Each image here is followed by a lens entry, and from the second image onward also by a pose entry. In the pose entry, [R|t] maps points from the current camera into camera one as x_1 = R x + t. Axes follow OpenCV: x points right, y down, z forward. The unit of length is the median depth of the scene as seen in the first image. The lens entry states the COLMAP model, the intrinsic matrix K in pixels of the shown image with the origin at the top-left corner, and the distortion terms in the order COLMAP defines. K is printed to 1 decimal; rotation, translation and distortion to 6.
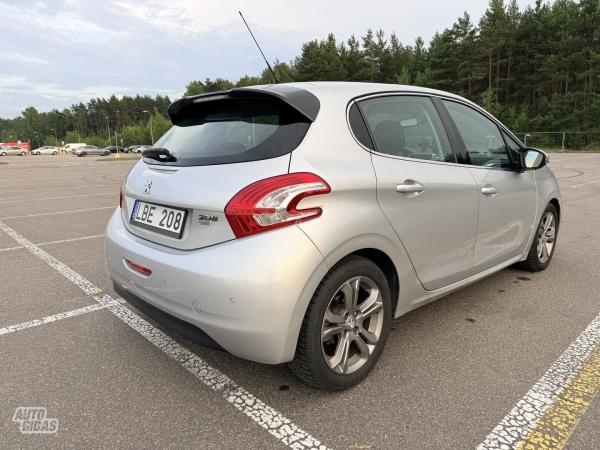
lens RADIAL K [[432.5, 0, 301.1], [0, 432.5, 229.6], [0, 0, 1]] dist [0.017185, -0.027465]
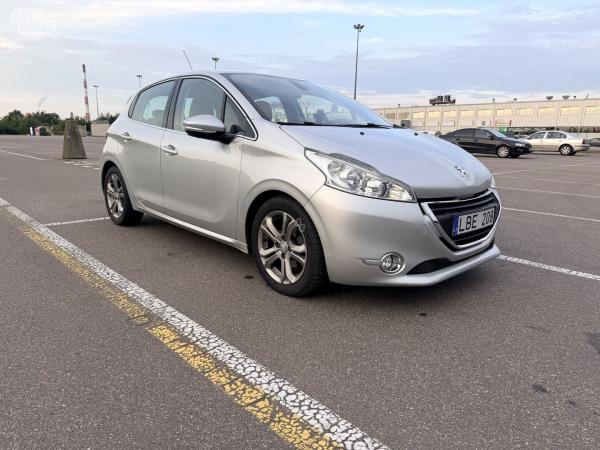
lens RADIAL K [[432.5, 0, 302.9], [0, 432.5, 220.2], [0, 0, 1]] dist [0.017185, -0.027465]
pose [[-0.036715, 0.197982, -0.979518, 0.138406], [-0.209253, 0.956926, 0.201259, -0.018772], [0.977172, 0.212356, 0.006295, 0.116595]]
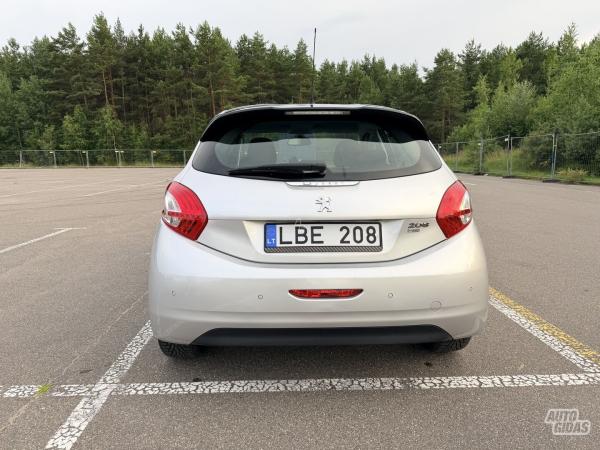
lens RADIAL K [[432.5, 0, 304.3], [0, 432.5, 227.8], [0, 0, 1]] dist [0.017185, -0.027465]
pose [[0.644450, -0.113729, 0.756141, -0.069281], [0.143969, 0.989238, 0.026086, -0.005096], [-0.750971, 0.092050, 0.653888, 0.028046]]
